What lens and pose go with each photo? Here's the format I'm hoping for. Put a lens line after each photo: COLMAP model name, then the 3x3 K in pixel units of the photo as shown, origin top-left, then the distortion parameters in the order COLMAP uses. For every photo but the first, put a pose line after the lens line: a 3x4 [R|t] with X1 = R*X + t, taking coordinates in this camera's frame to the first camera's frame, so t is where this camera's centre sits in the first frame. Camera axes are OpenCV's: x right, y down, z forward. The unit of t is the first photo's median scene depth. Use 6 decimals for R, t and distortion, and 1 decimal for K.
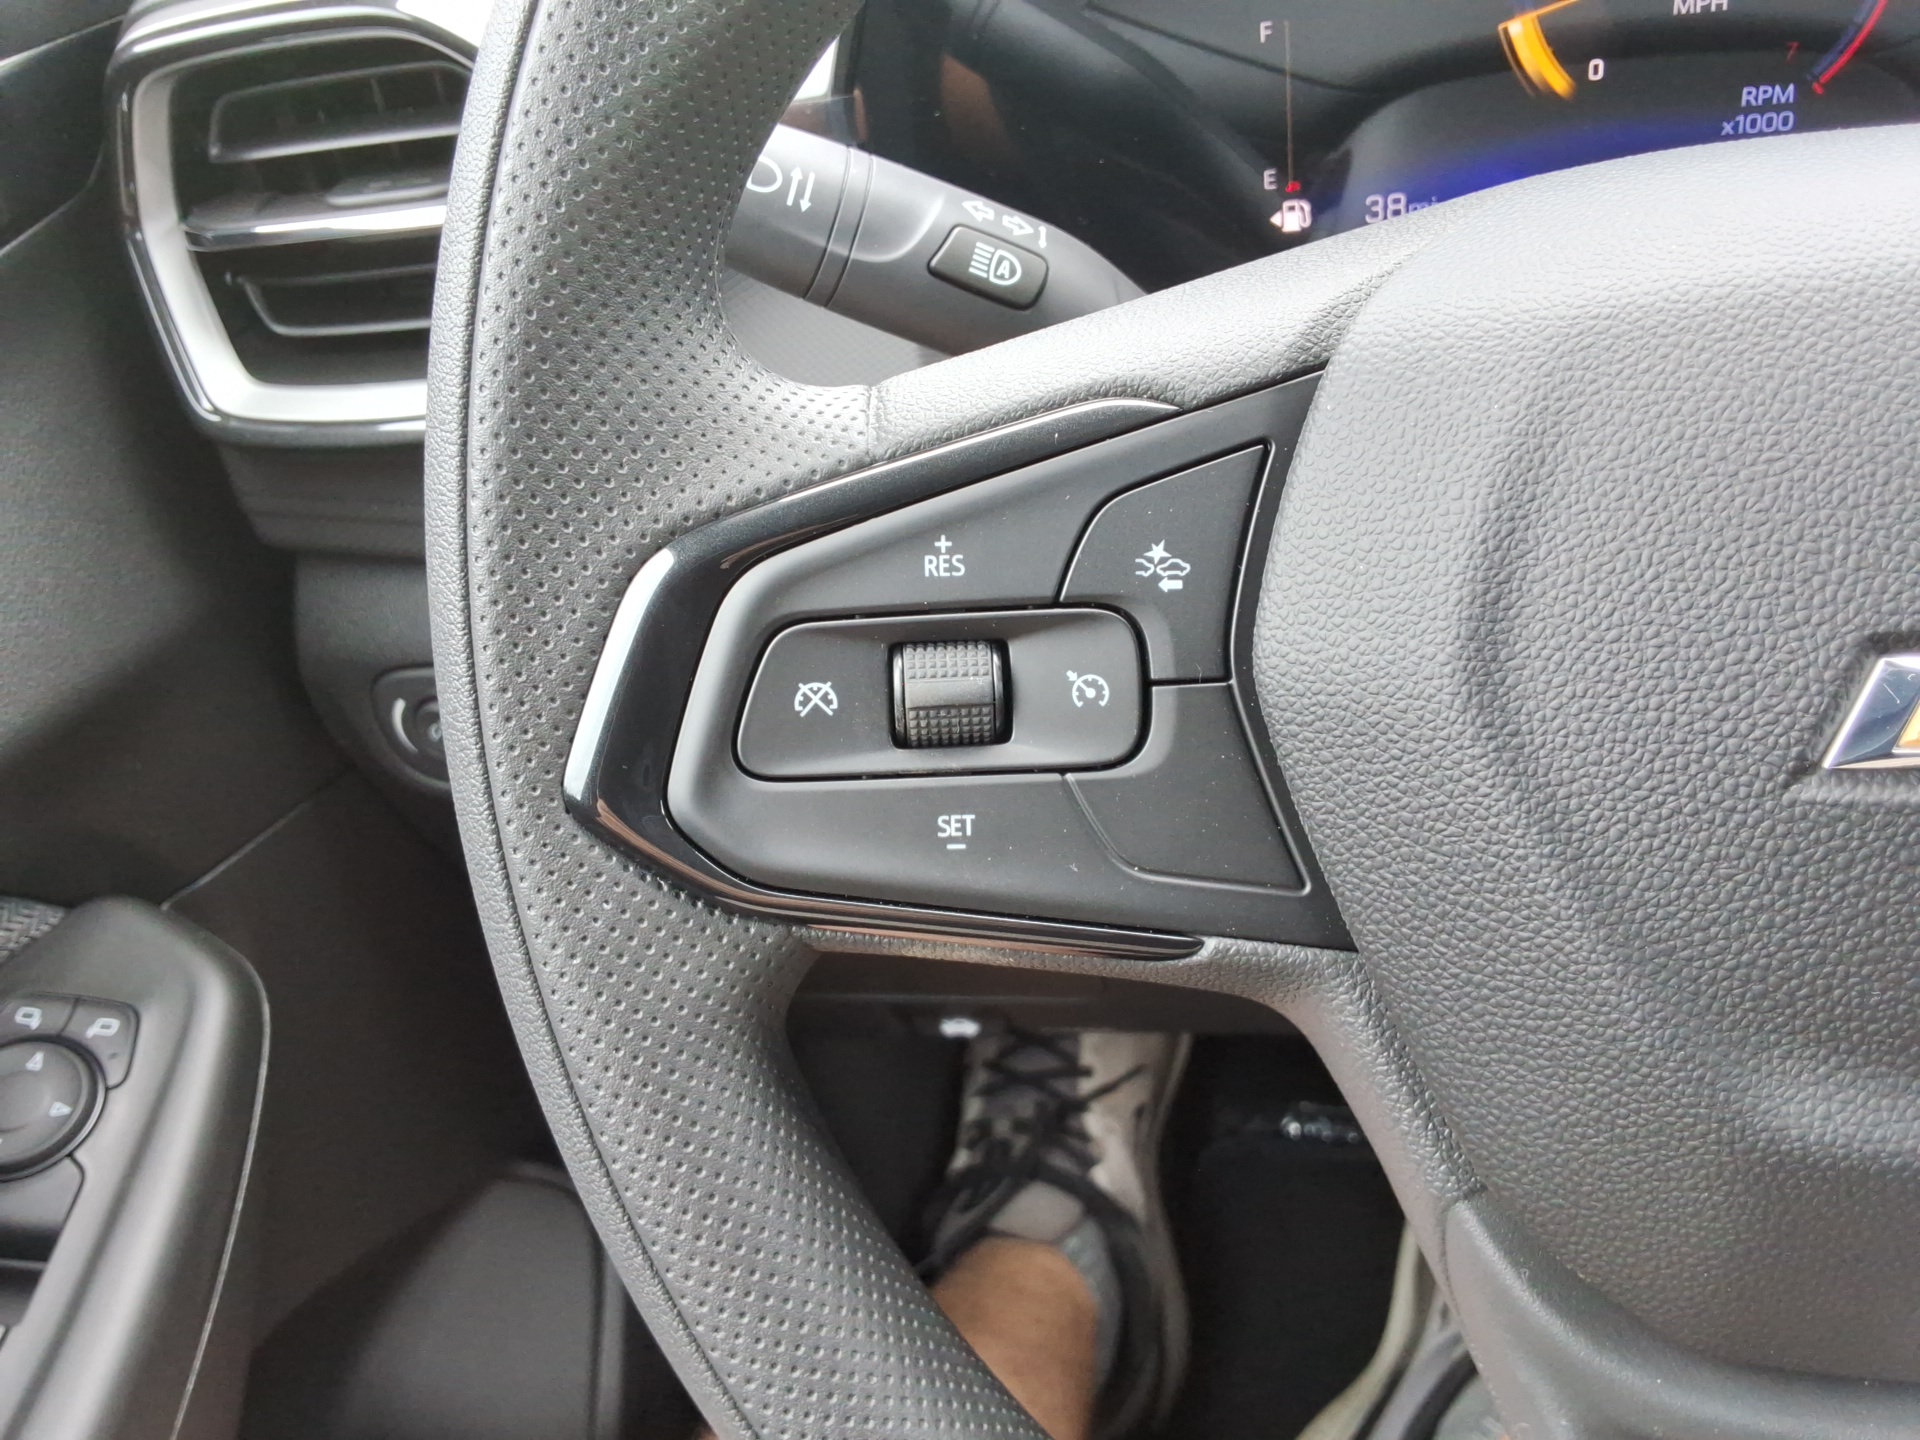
lens RADIAL K [[1537.9, 0, 972.9], [0, 1537.9, 700.3], [0, 0, 1]] dist [0.118378, -0.188105]
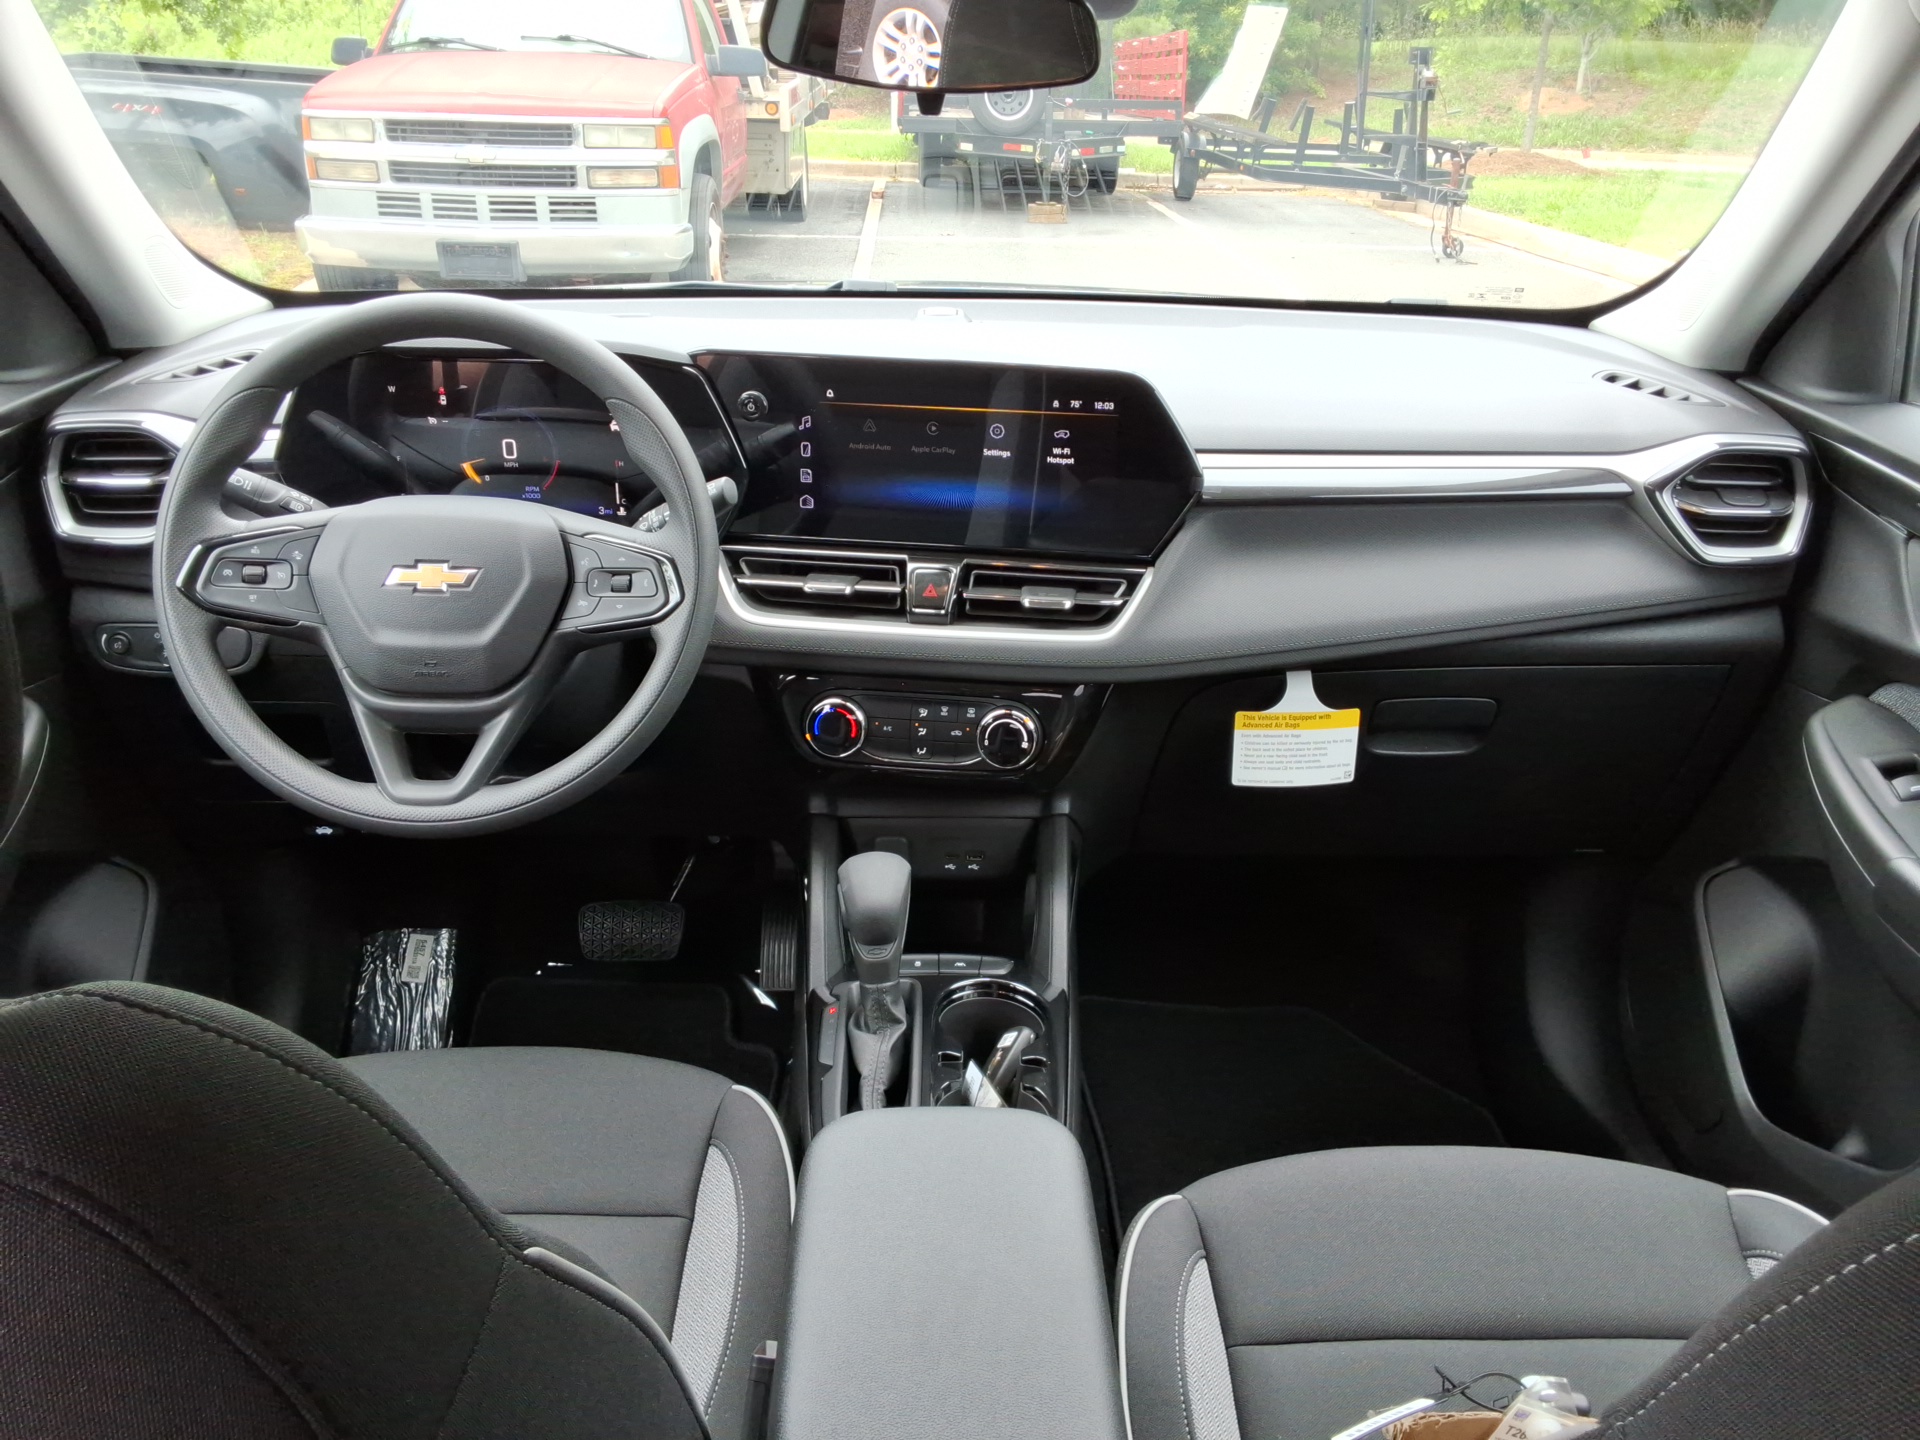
lens RADIAL K [[1548.4, 0, 983.9], [0, 1548.4, 709.0], [0, 0, 1]] dist [0.113149, -0.176825]
pose [[0.968382, 0.070298, 0.239362, 1.182190], [-0.023010, 0.980556, -0.194886, 1.484487], [-0.248408, 0.183217, 0.951170, -4.849605]]
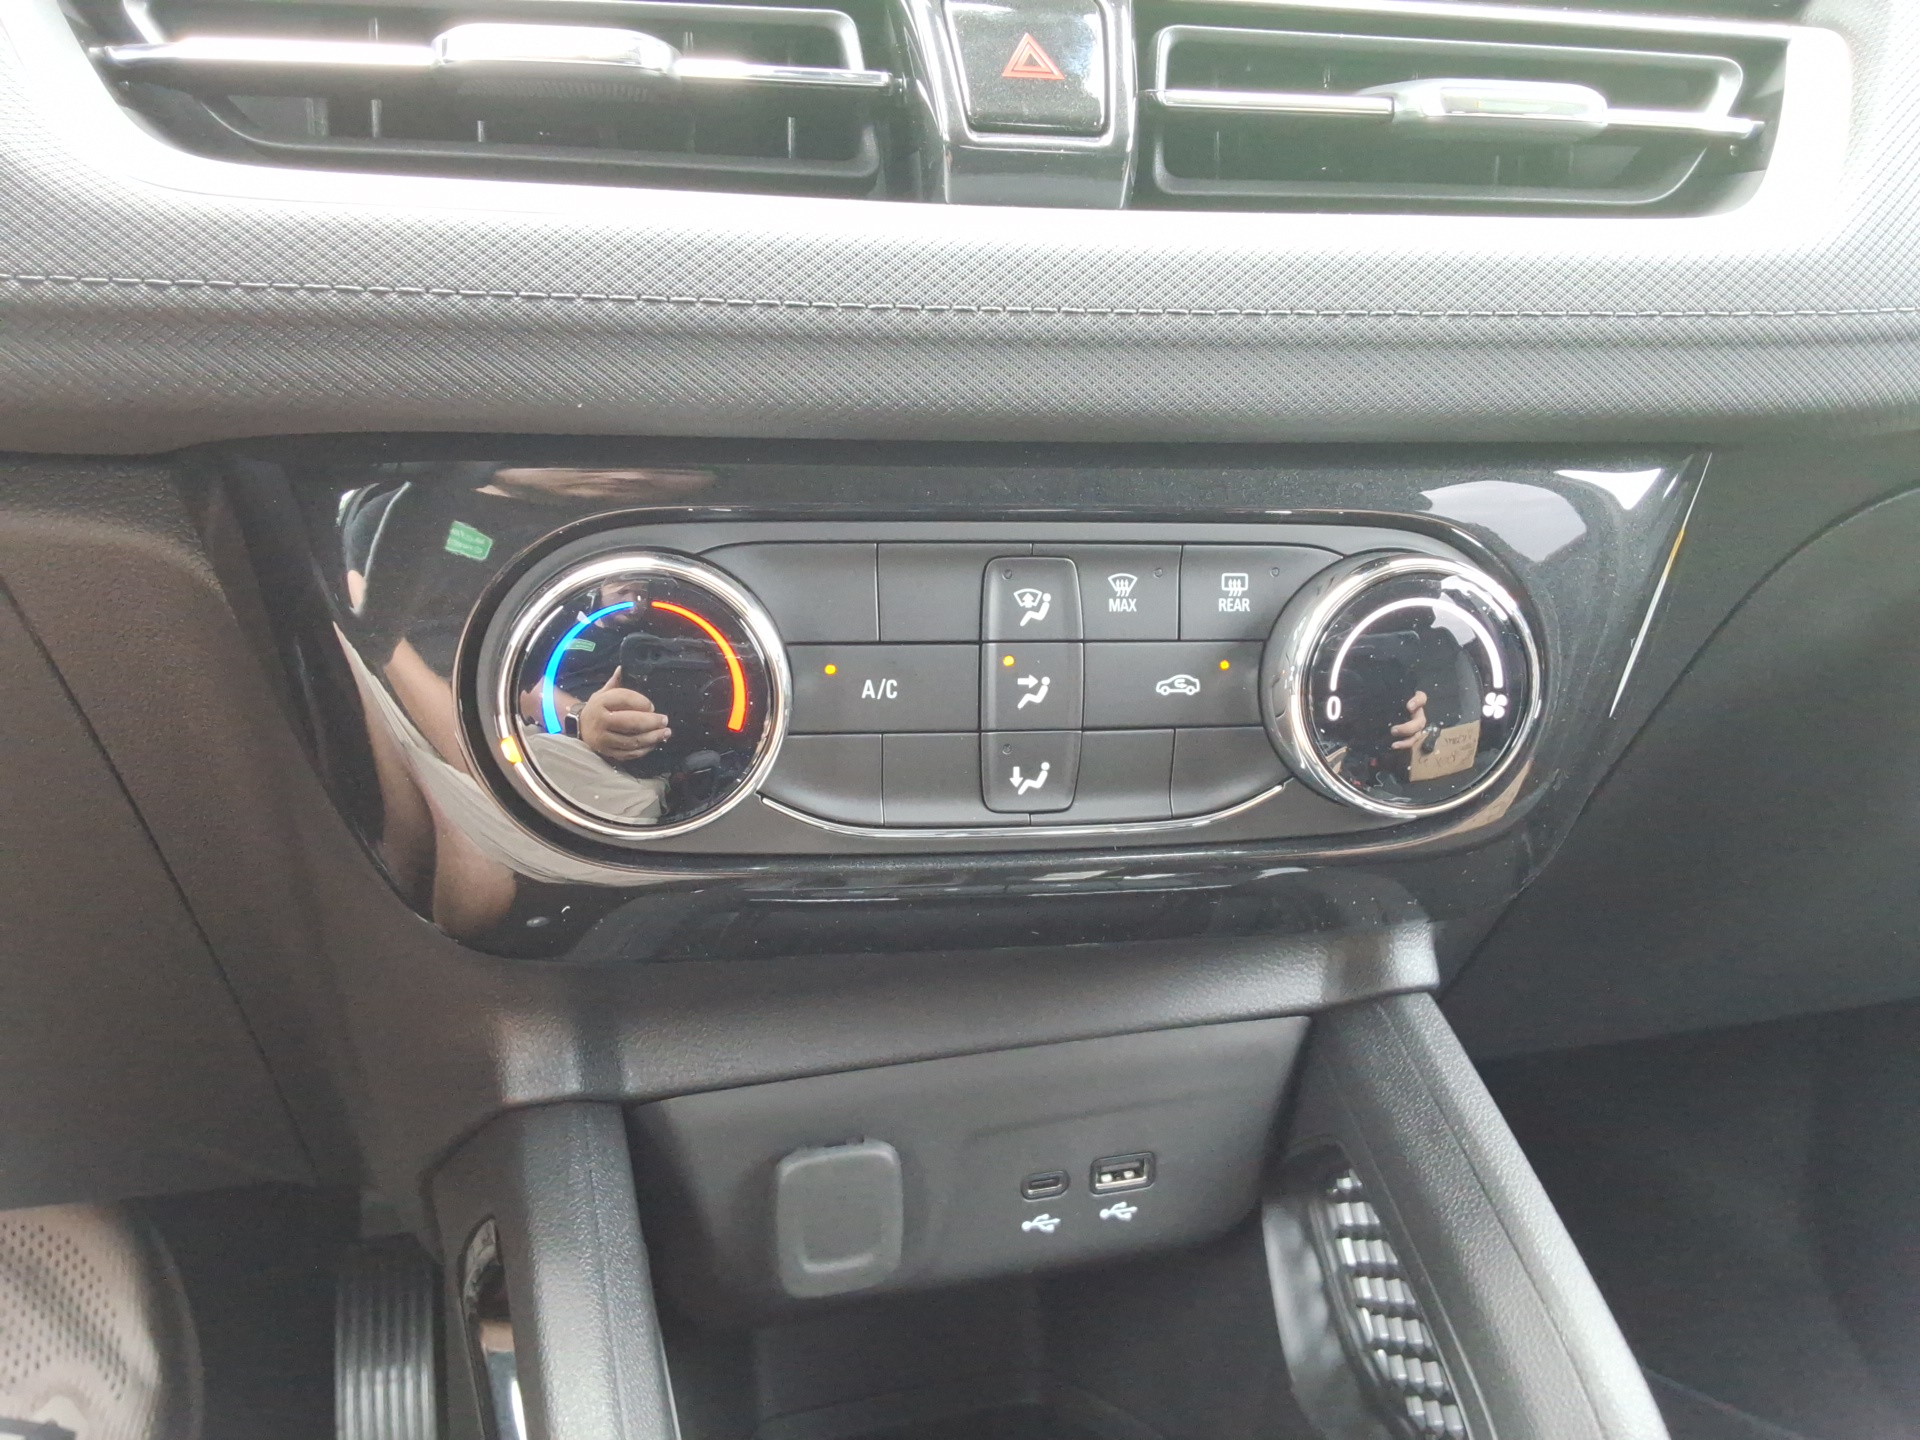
lens RADIAL K [[1537.9, 0, 972.9], [0, 1537.9, 700.3], [0, 0, 1]] dist [0.118378, -0.188105]
pose [[0.881835, 0.030573, 0.470565, 1.756333], [0.115044, 0.953795, -0.277560, 0.724155], [-0.457309, 0.298897, 0.837573, 0.221861]]
